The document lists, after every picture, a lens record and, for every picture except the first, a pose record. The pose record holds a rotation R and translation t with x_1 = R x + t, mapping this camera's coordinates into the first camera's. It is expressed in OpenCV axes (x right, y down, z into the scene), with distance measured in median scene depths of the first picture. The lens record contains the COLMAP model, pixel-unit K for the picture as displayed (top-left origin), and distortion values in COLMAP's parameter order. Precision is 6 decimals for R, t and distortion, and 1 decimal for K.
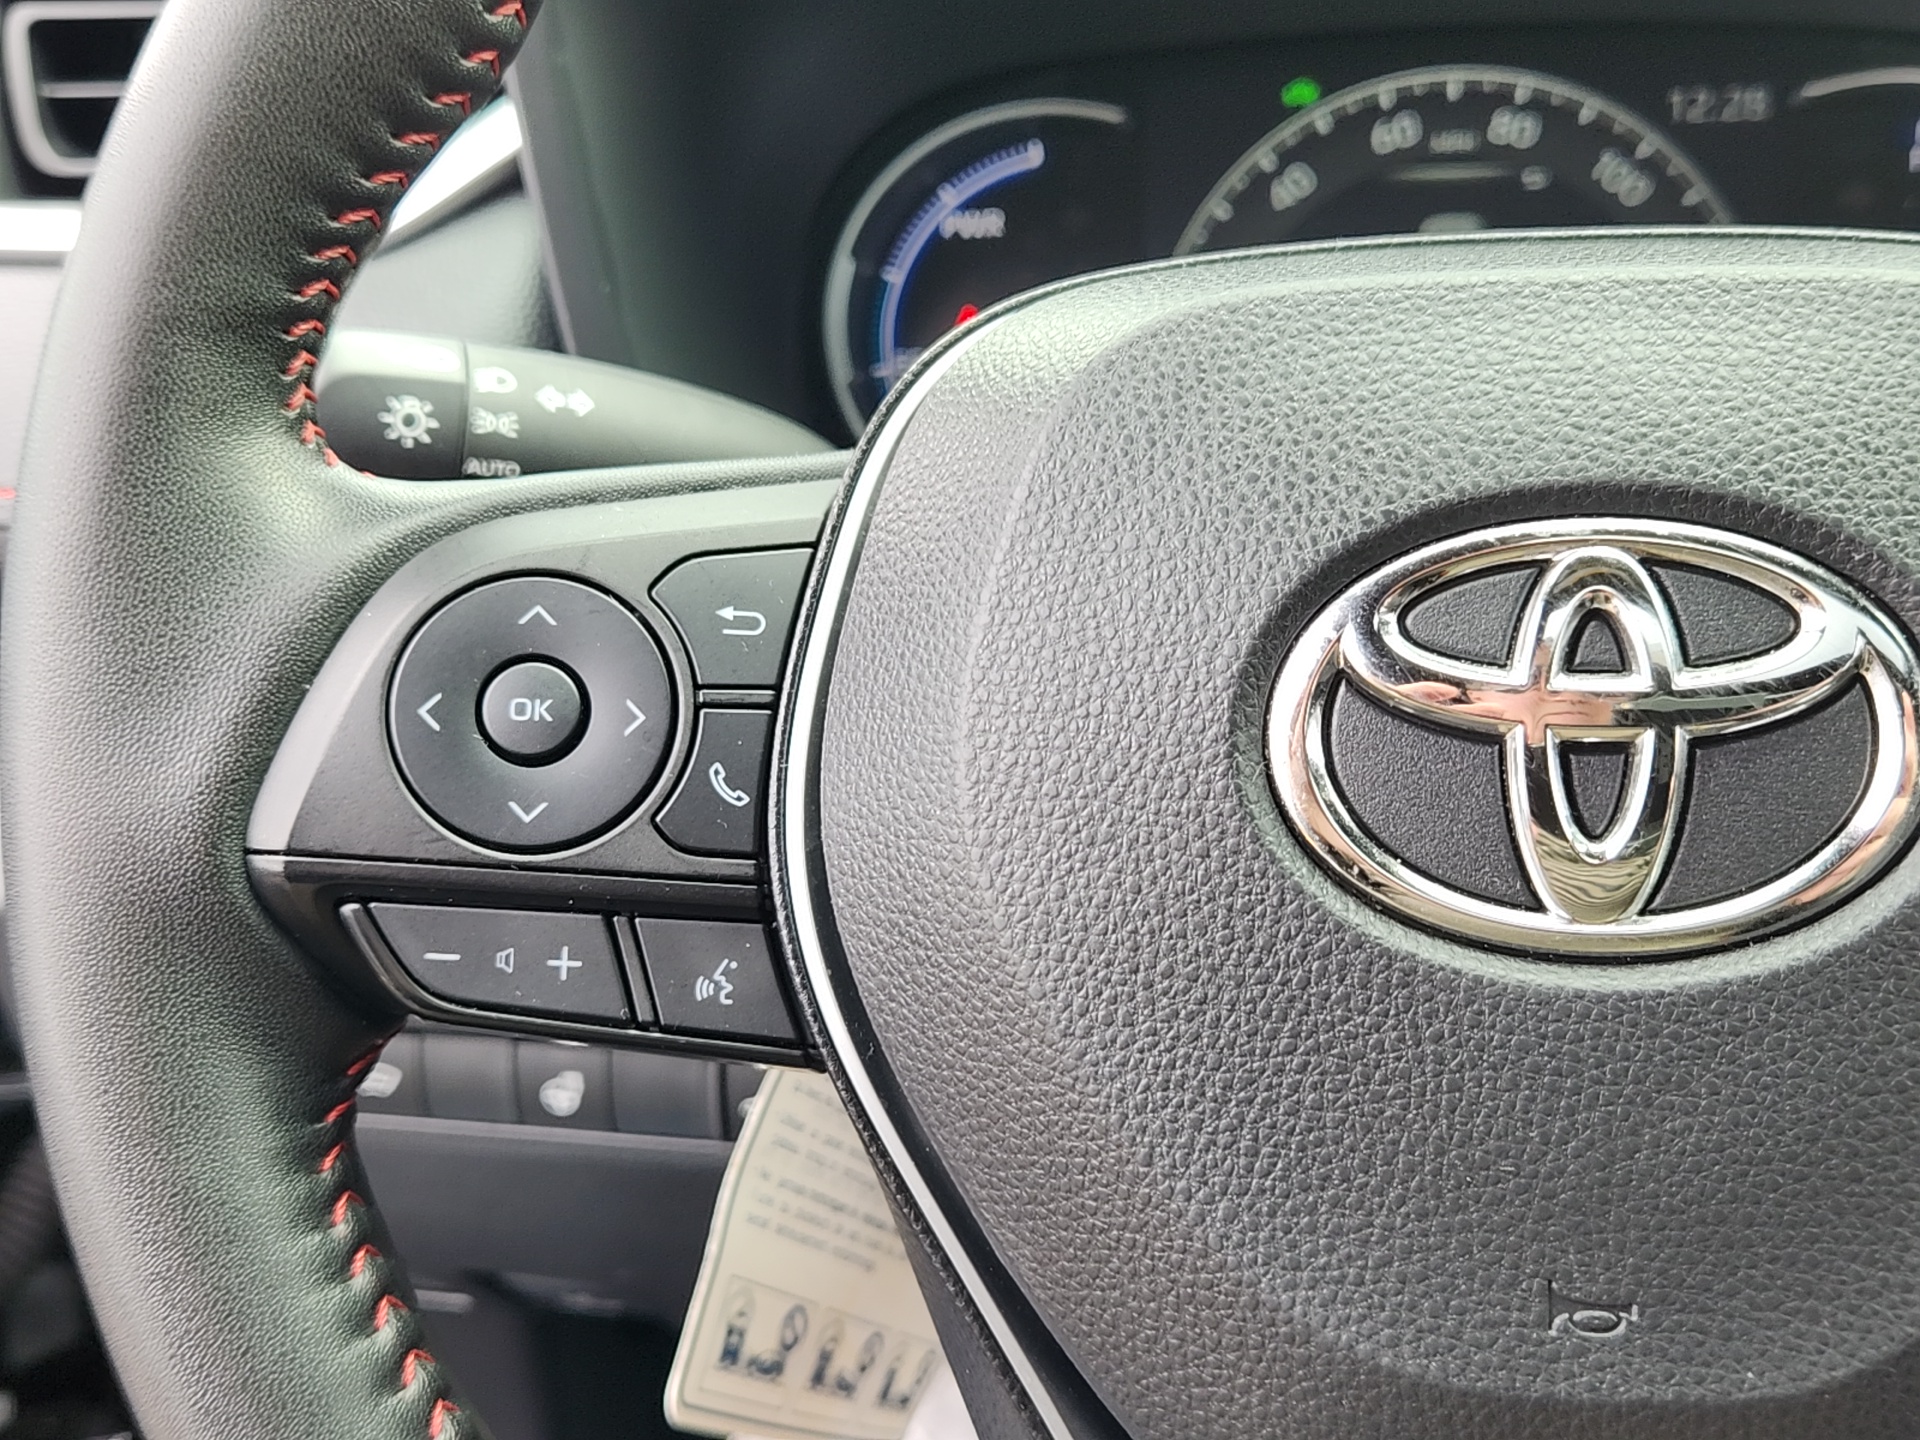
lens RADIAL K [[1308.9, 0, 966.4], [0, 1308.9, 755.2], [0, 0, 1]] dist [0.036662, -0.031651]
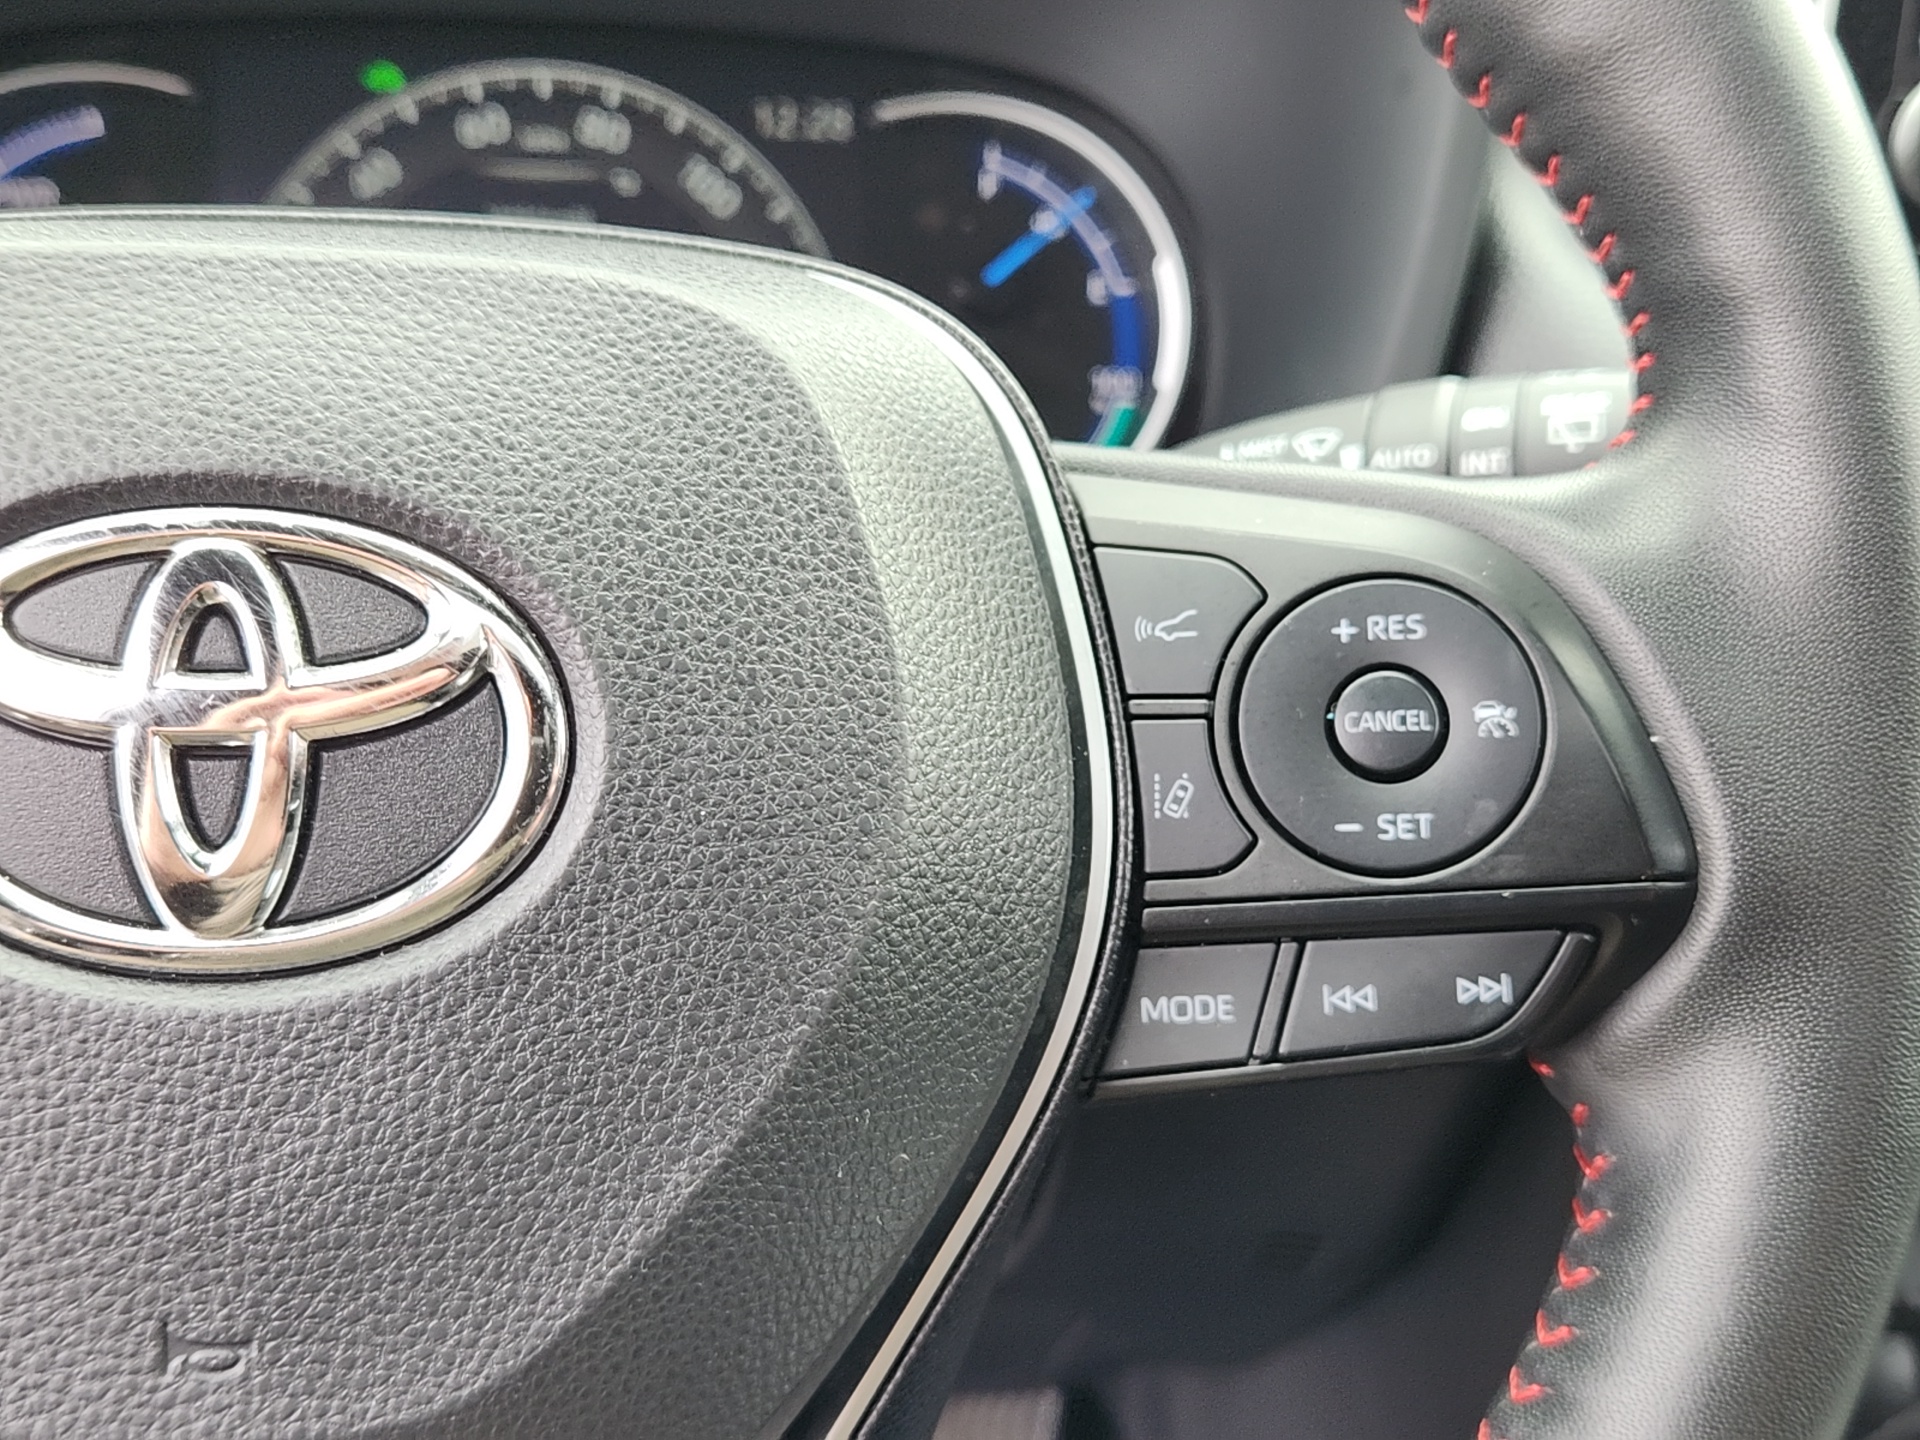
lens RADIAL K [[1296.6, 0, 961.0], [0, 1296.6, 768.6], [0, 0, 1]] dist [0.031677, -0.031702]
pose [[0.985263, -0.014879, 0.170396, 0.841454], [0.015600, 0.999874, -0.002896, 0.017054], [-0.170332, 0.005511, 0.985371, -0.009878]]
